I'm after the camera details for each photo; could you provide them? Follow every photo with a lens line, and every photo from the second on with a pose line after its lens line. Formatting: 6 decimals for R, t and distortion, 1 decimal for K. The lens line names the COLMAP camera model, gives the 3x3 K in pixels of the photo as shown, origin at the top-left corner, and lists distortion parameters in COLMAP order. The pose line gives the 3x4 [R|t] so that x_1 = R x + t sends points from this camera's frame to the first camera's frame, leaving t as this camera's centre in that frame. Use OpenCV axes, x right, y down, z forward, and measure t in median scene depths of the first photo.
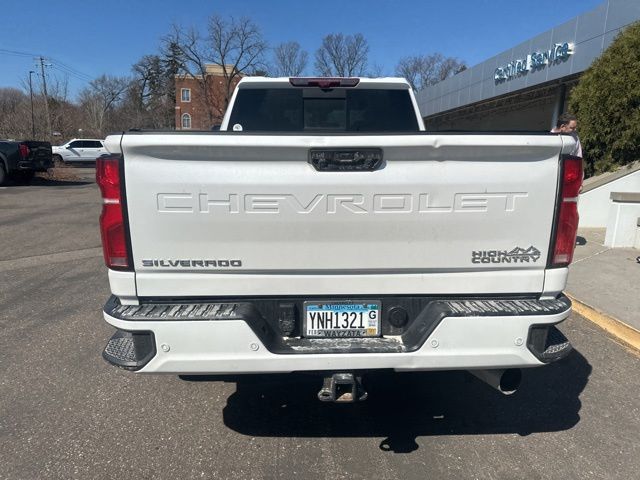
lens RADIAL K [[453.6, 0, 322.1], [0, 453.6, 245.6], [0, 0, 1]] dist [0.057231, -0.071523]
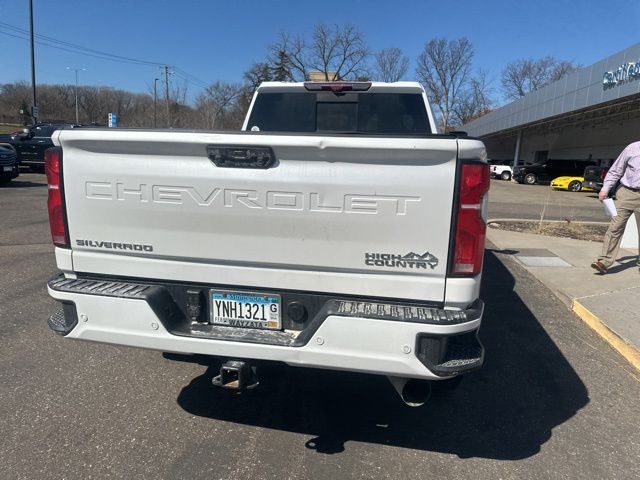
lens RADIAL K [[452.7, 0, 324.4], [0, 452.7, 238.8], [0, 0, 1]] dist [0.074173, -0.082039]
pose [[0.977656, 0.065726, -0.199673, 0.419934], [-0.070634, 0.997348, -0.017551, 0.005141], [0.197990, 0.031263, 0.979705, 0.008069]]
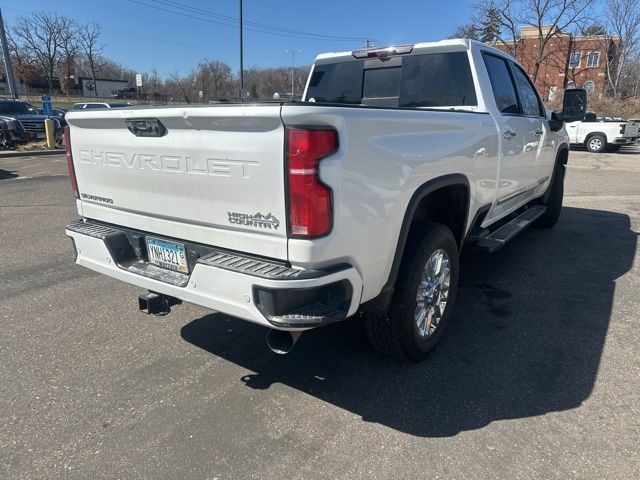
lens RADIAL K [[452.9, 0, 321.0], [0, 452.9, 241.9], [0, 0, 1]] dist [0.063605, -0.077616]
pose [[0.798677, 0.150408, -0.582659, 1.133543], [-0.119397, 0.988618, 0.091539, -0.042191], [0.589796, -0.003542, 0.807545, 0.220223]]
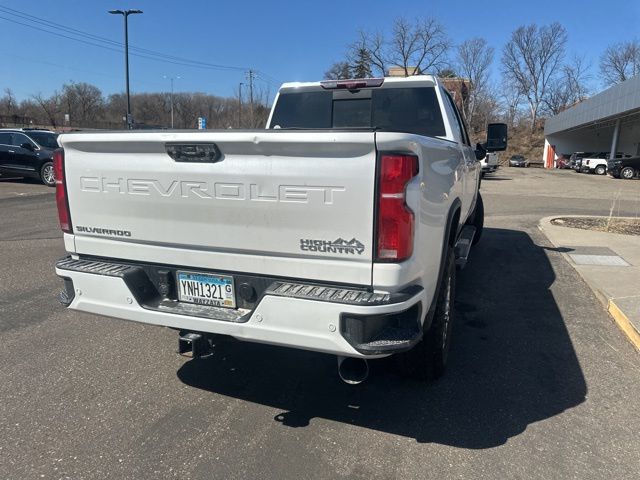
lens RADIAL K [[454.4, 0, 325.5], [0, 454.4, 237.6], [0, 0, 1]] dist [0.058622, -0.064950]
pose [[0.927333, 0.076429, -0.366351, 0.751242], [-0.083043, 0.996543, -0.002304, 0.006510], [0.364909, 0.032560, 0.930474, 0.014060]]
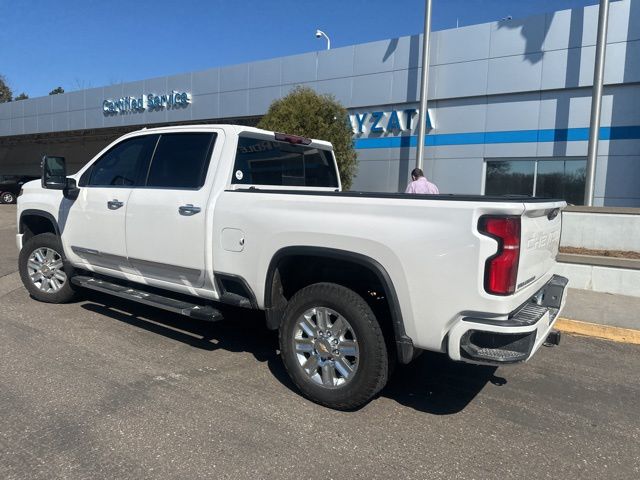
lens RADIAL K [[452.9, 0, 321.0], [0, 452.9, 241.9], [0, 0, 1]] dist [0.063605, -0.077616]
pose [[0.594850, -0.079816, 0.799864, -1.867213], [0.131794, 0.991277, 0.000903, -0.185253], [-0.792959, 0.104880, 0.600180, 0.575700]]
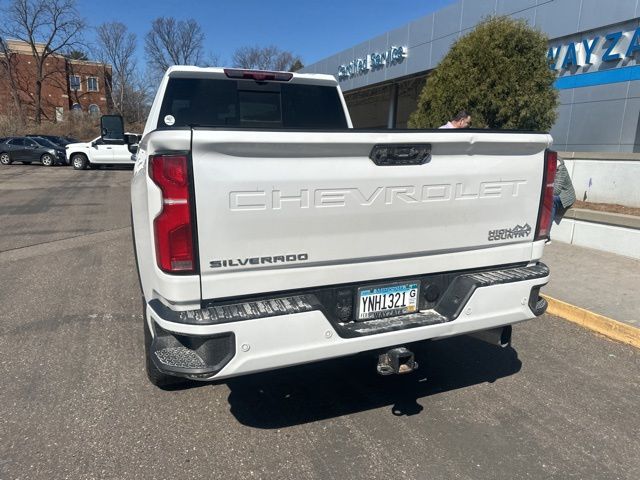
lens RADIAL K [[453.6, 0, 322.1], [0, 453.6, 245.6], [0, 0, 1]] dist [0.057231, -0.071523]
pose [[0.941439, -0.074350, 0.328885, -0.459262], [0.068482, 0.997219, 0.029408, -0.013252], [-0.330157, -0.005164, 0.943912, 0.016659]]
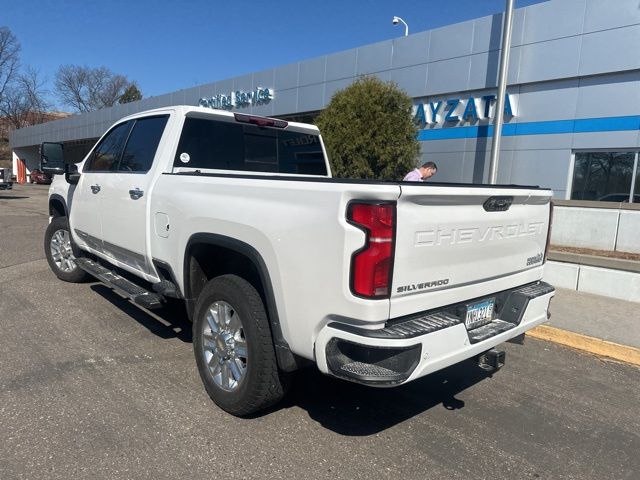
lens RADIAL K [[453.6, 0, 322.1], [0, 453.6, 245.6], [0, 0, 1]] dist [0.057231, -0.071523]
pose [[0.764284, -0.062243, 0.641869, -1.241294], [0.089646, 0.995922, -0.010167, -0.080145], [-0.638618, 0.065311, 0.766747, 0.200777]]
